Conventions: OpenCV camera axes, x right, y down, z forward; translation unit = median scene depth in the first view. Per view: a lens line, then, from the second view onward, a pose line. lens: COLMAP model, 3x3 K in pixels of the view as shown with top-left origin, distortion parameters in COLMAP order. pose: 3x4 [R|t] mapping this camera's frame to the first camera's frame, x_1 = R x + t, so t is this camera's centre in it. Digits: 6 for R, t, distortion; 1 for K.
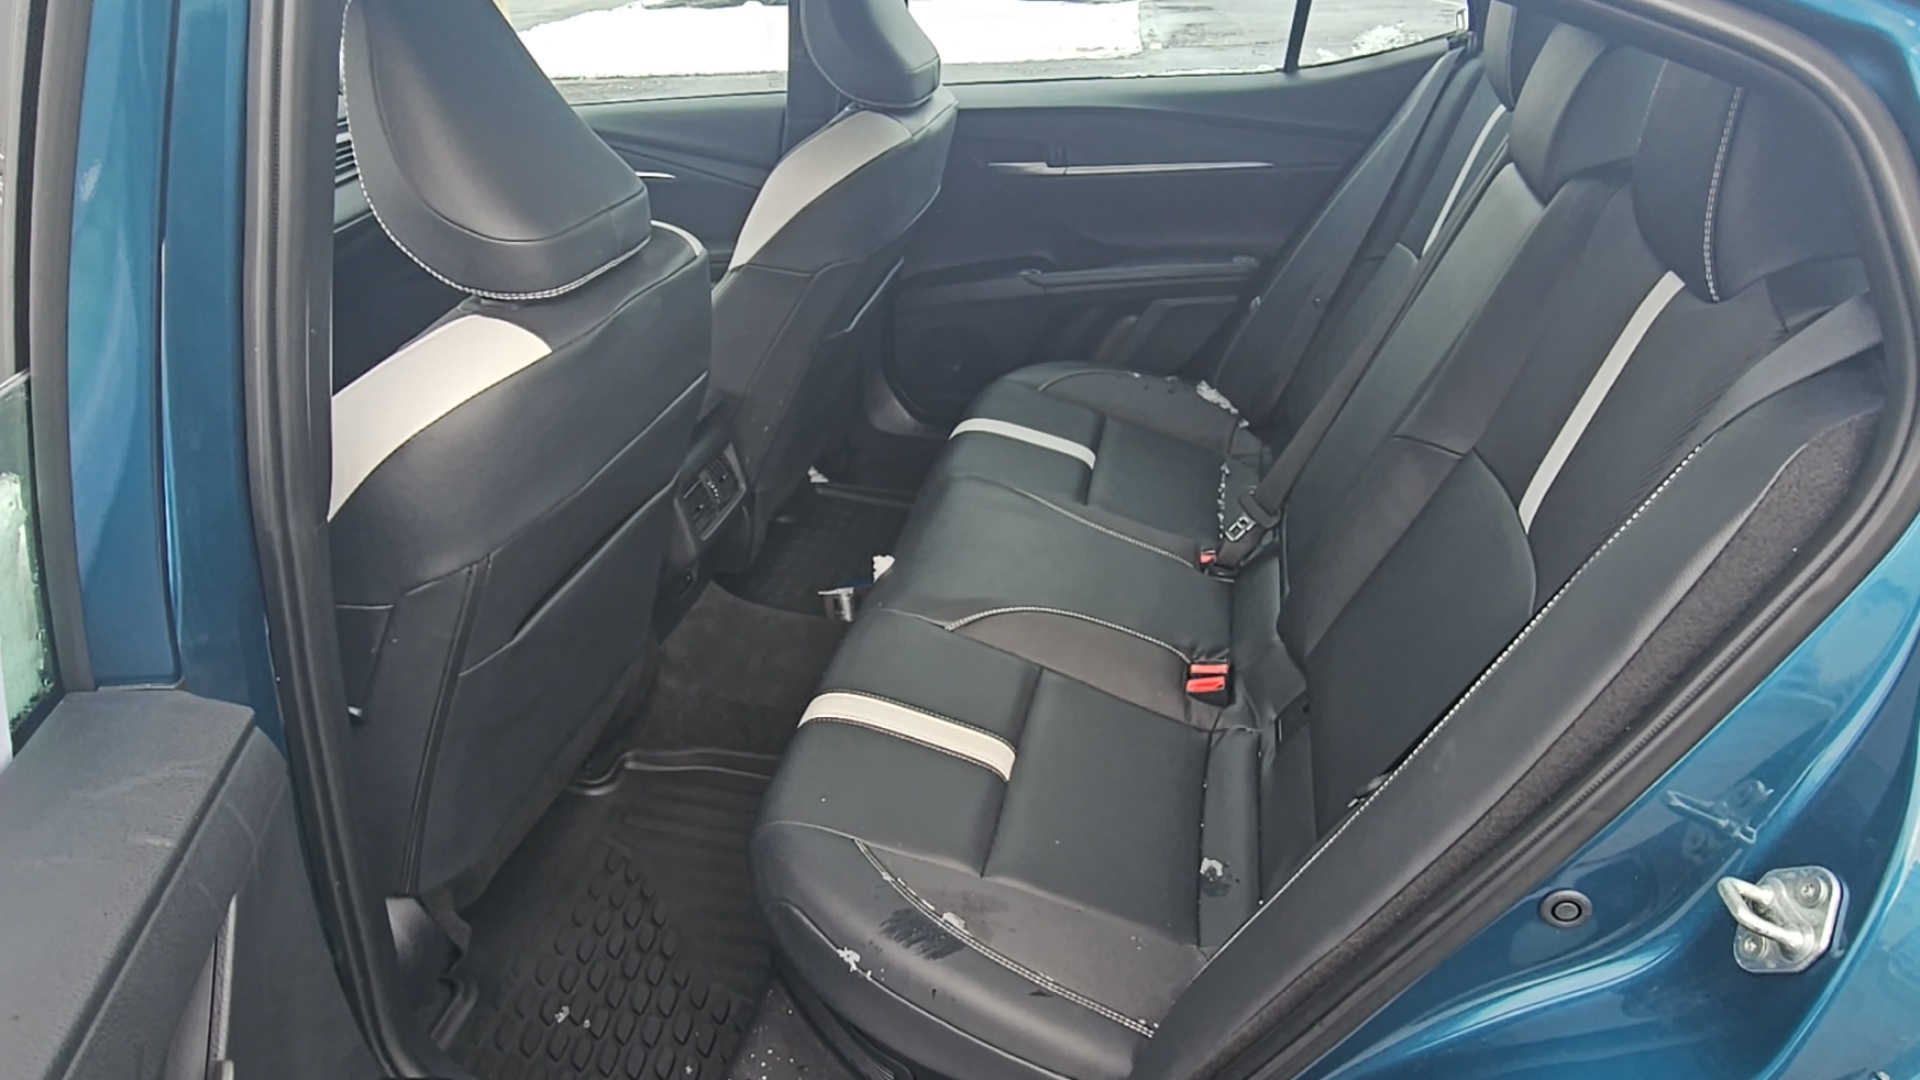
lens RADIAL K [[1172.7, 0, 971.5], [0, 1172.7, 542.1], [0, 0, 1]] dist [0.009364, -0.005110]
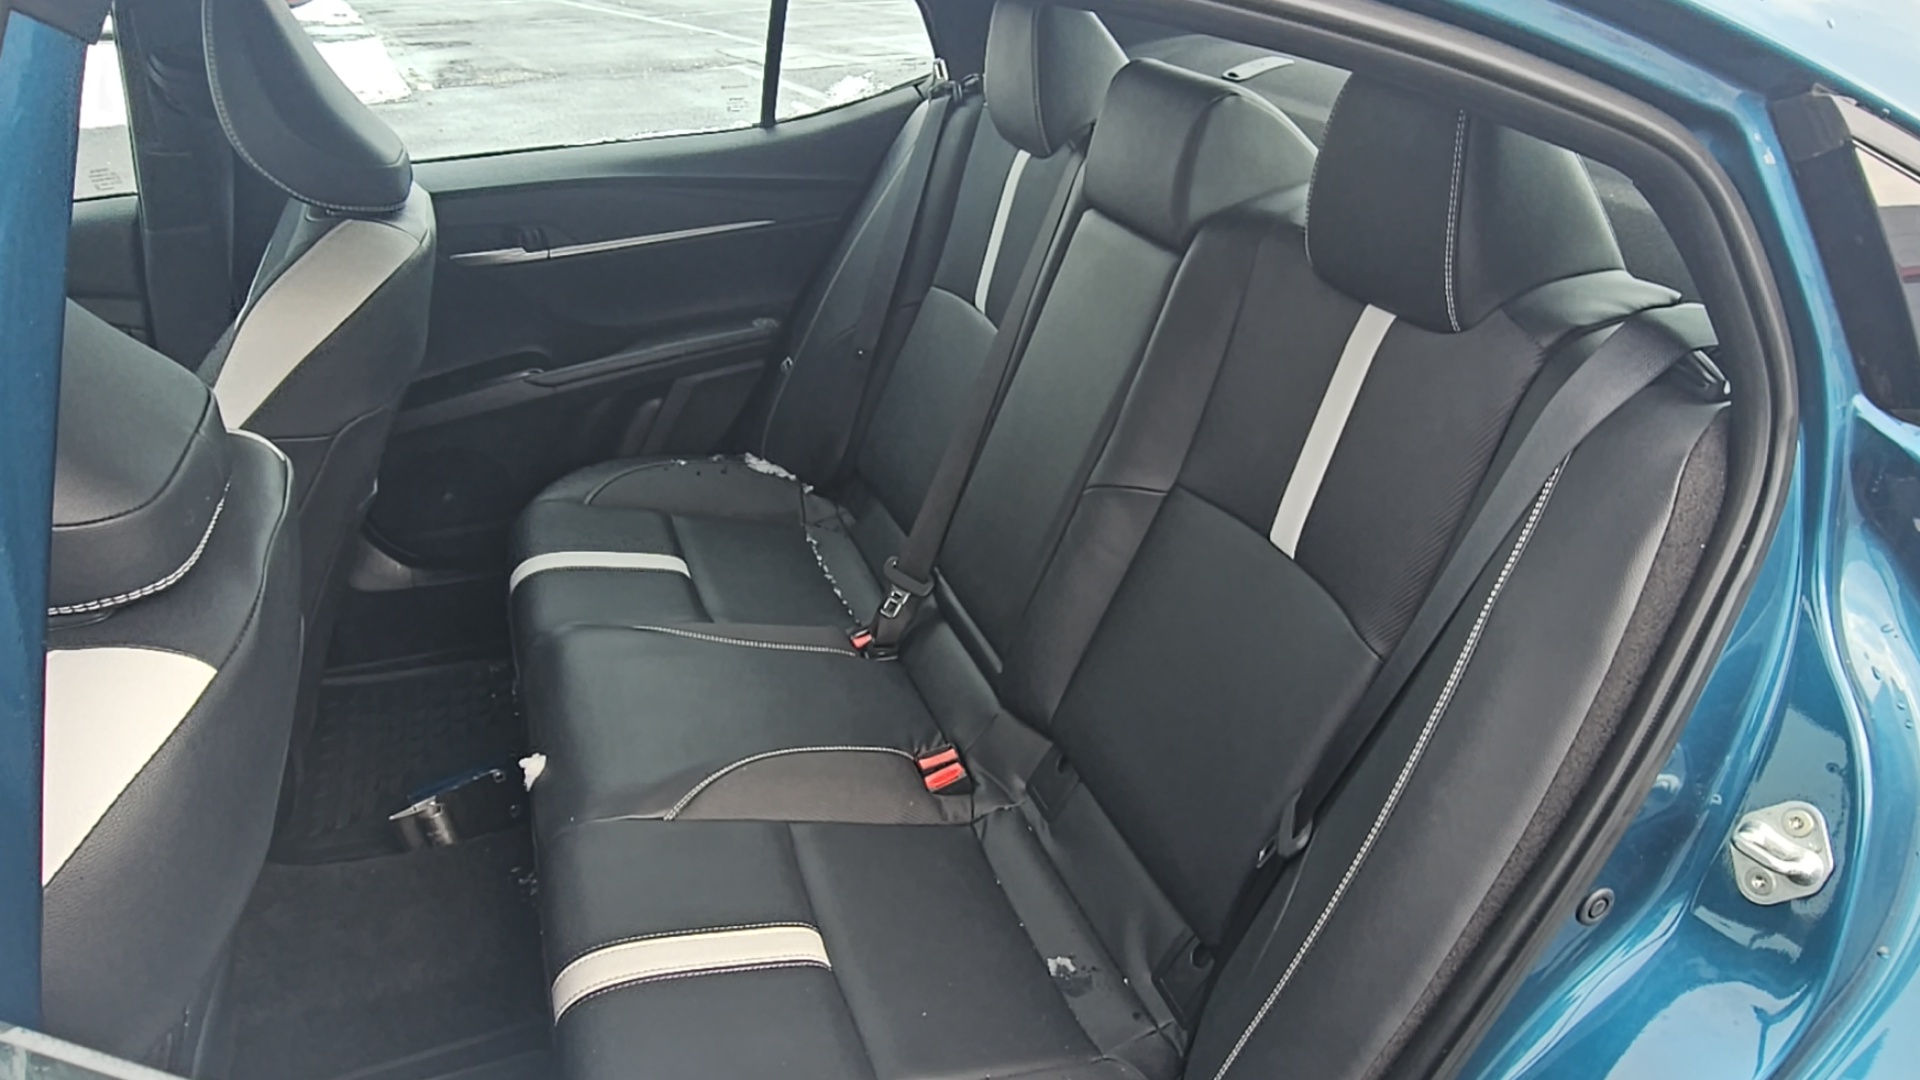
lens RADIAL K [[1172.7, 0, 963.0], [0, 1172.7, 542.9], [0, 0, 1]] dist [0.009364, -0.005110]
pose [[0.830278, -0.245839, 0.500201, -0.169954], [0.254283, 0.965702, 0.052540, -0.084211], [-0.495961, 0.083570, 0.864314, 0.121785]]
